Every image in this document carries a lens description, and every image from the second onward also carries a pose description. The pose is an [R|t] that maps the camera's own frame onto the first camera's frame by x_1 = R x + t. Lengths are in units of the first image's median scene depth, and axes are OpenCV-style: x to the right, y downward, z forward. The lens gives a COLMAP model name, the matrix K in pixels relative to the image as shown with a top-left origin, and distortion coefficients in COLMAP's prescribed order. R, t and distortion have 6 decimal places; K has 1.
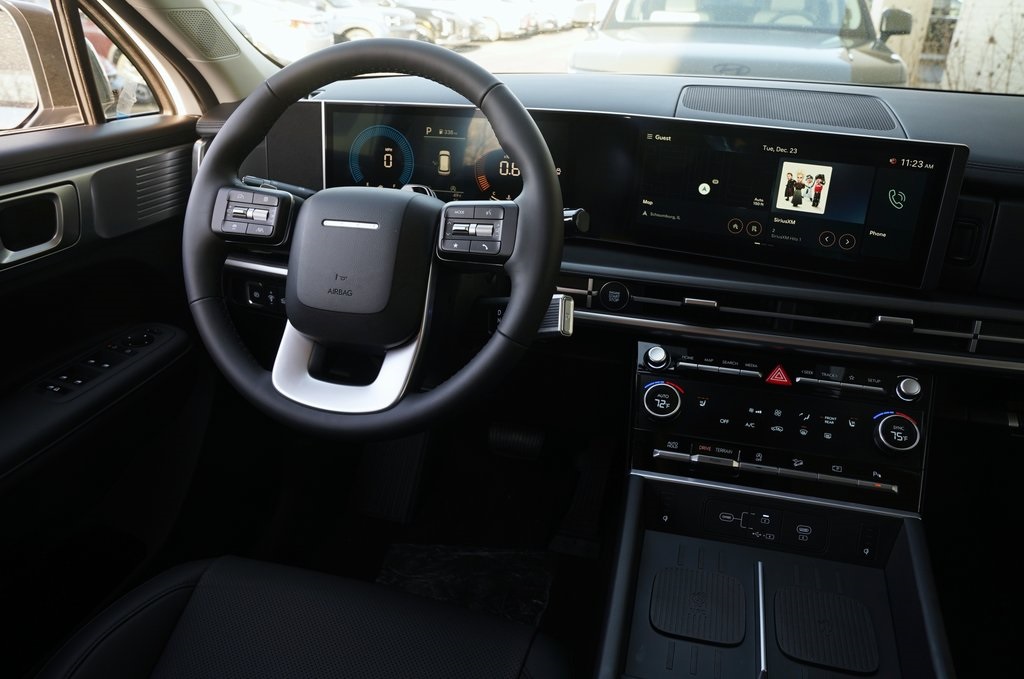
lens RADIAL K [[706.2, 0, 510.0], [0, 706.2, 335.9], [0, 0, 1]] dist [-0.125833, 0.081068]
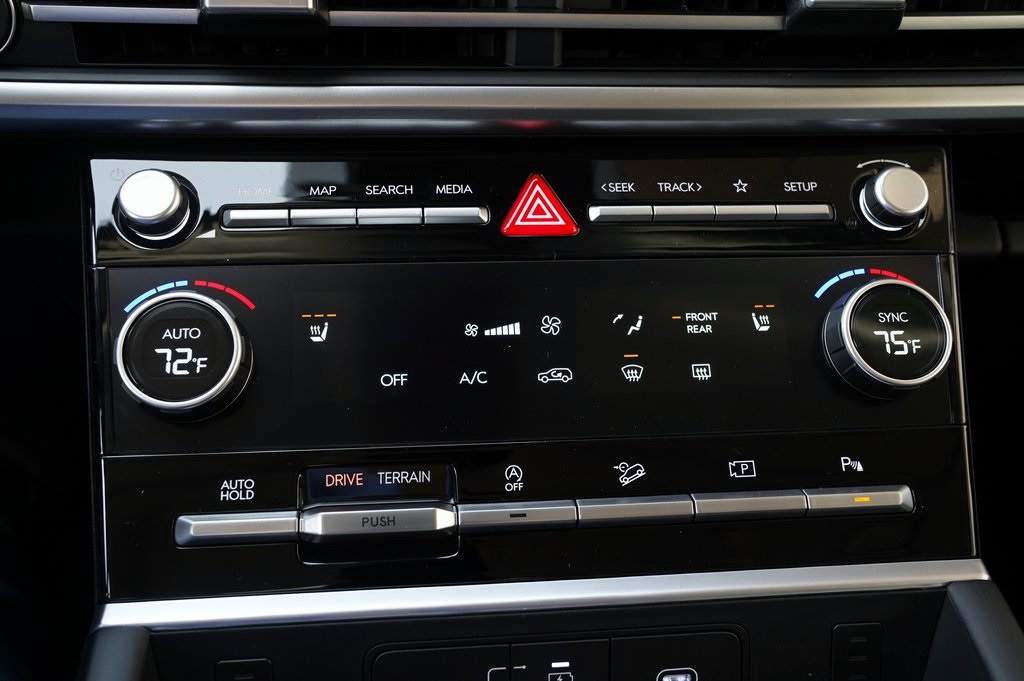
lens RADIAL K [[990.5, 0, 507.7], [0, 990.5, 341.0], [0, 0, 1]] dist [-0.020237, 0.000000]
pose [[0.927558, -0.187691, 0.323123, 0.217467], [0.122683, 0.969733, 0.211110, 0.017360], [-0.352966, -0.156175, 0.922510, 0.580873]]
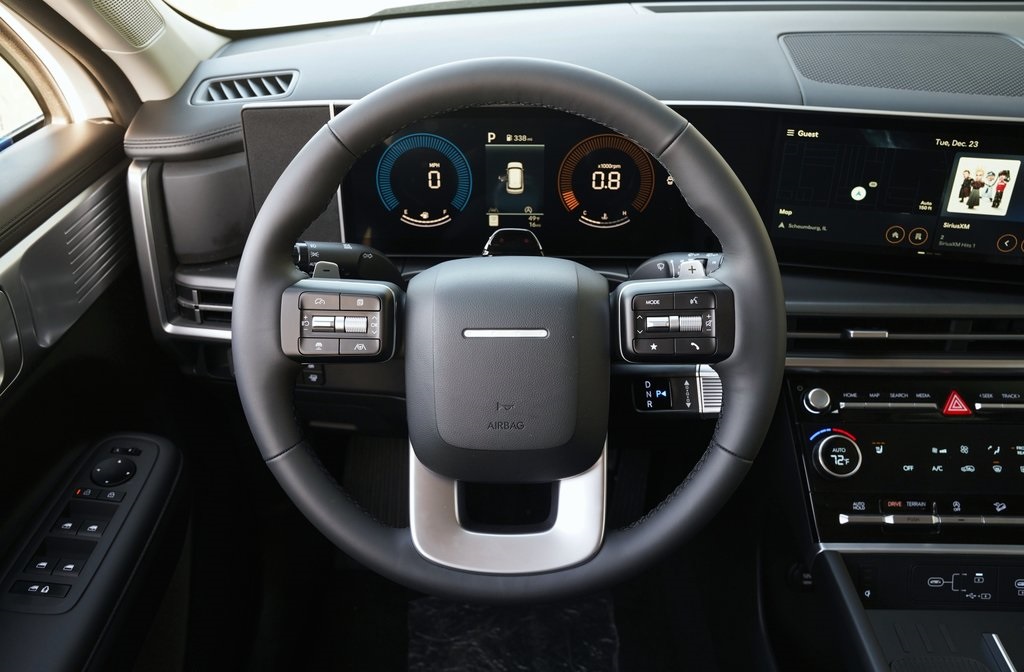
lens RADIAL K [[828.9, 0, 511.9], [0, 828.9, 331.8], [0, 0, 1]] dist [-0.084425, 0.101483]
pose [[0.969789, -0.147846, 0.194038, -0.352102], [0.119259, 0.981223, 0.151586, -0.263174], [-0.212806, -0.123866, 0.969211, 0.140456]]
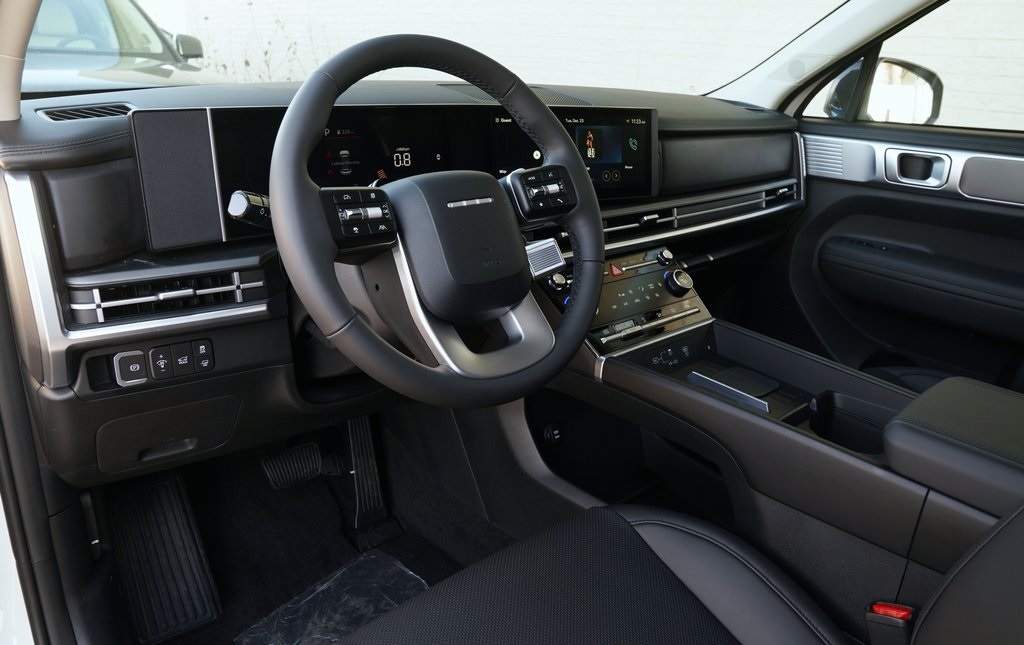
lens RADIAL K [[737.6, 0, 512.8], [0, 737.6, 317.4], [0, 0, 1]] dist [-0.098329, 0.007915]
pose [[0.526570, -0.264365, 0.807982, -1.045952], [0.324908, 0.940851, 0.096093, -0.071732], [-0.785594, 0.211920, 0.581318, 0.295925]]
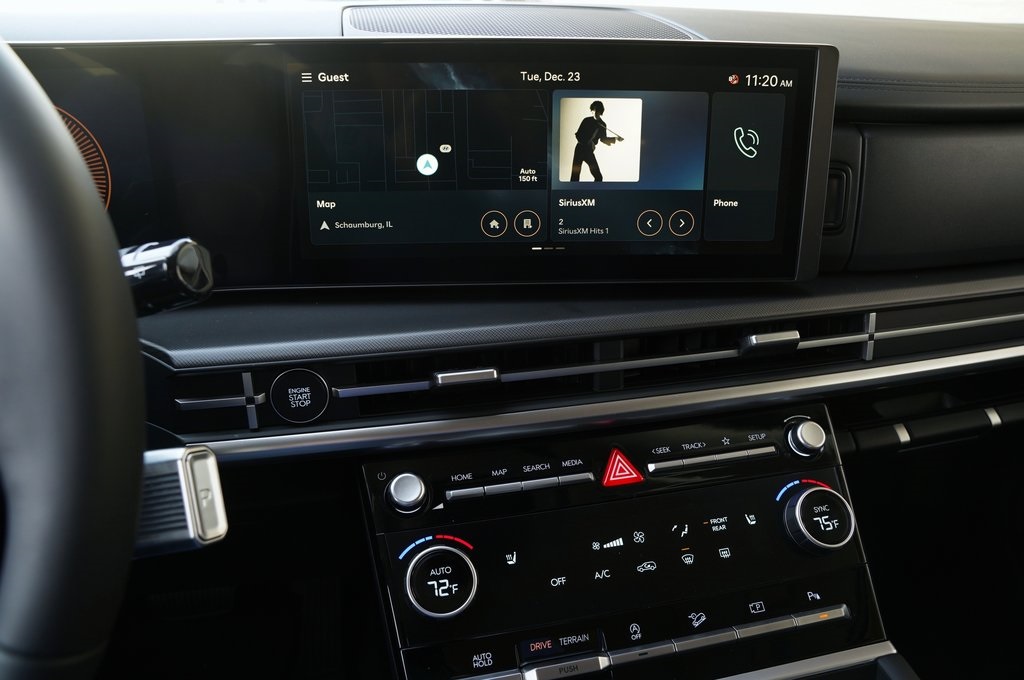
lens RADIAL K [[706.2, 0, 508.0], [0, 706.2, 341.3], [0, 0, 1]] dist [-0.125833, 0.081068]
pose [[0.880862, -0.205654, 0.426367, 0.080666], [0.204914, 0.977593, 0.048187, -0.097362], [-0.426723, 0.044922, 0.903266, 0.525715]]
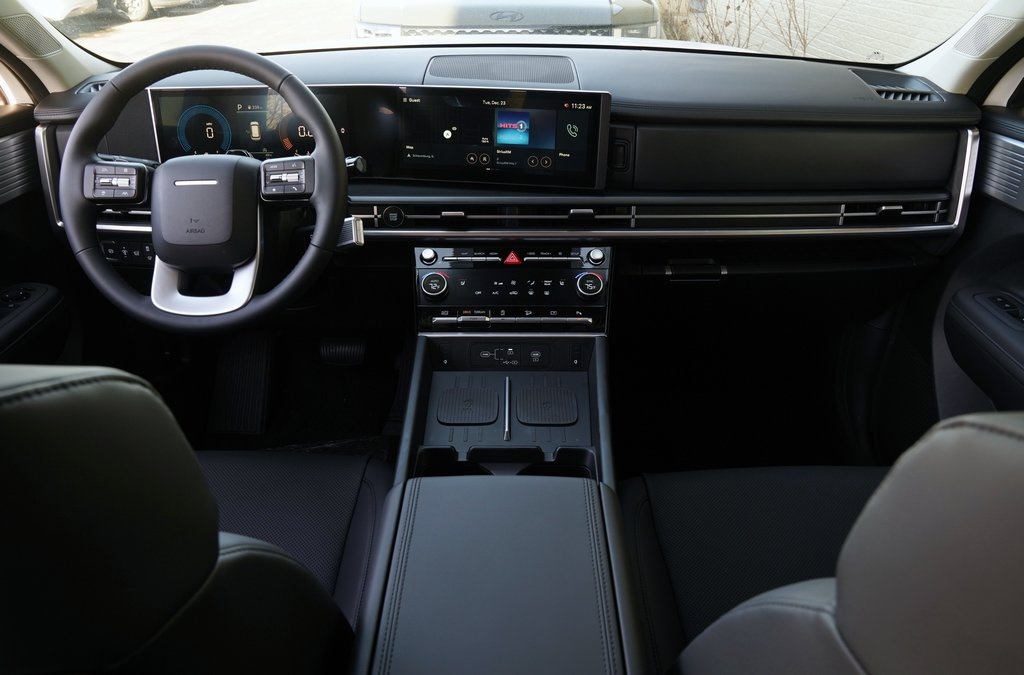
lens RADIAL K [[706.2, 0, 511.7], [0, 706.2, 331.1], [0, 0, 1]] dist [-0.125833, 0.081068]
pose [[0.962331, -0.136850, 0.234927, 0.016592], [0.120418, 0.989248, 0.082989, 0.088928], [-0.243758, -0.051574, 0.968464, -0.462050]]
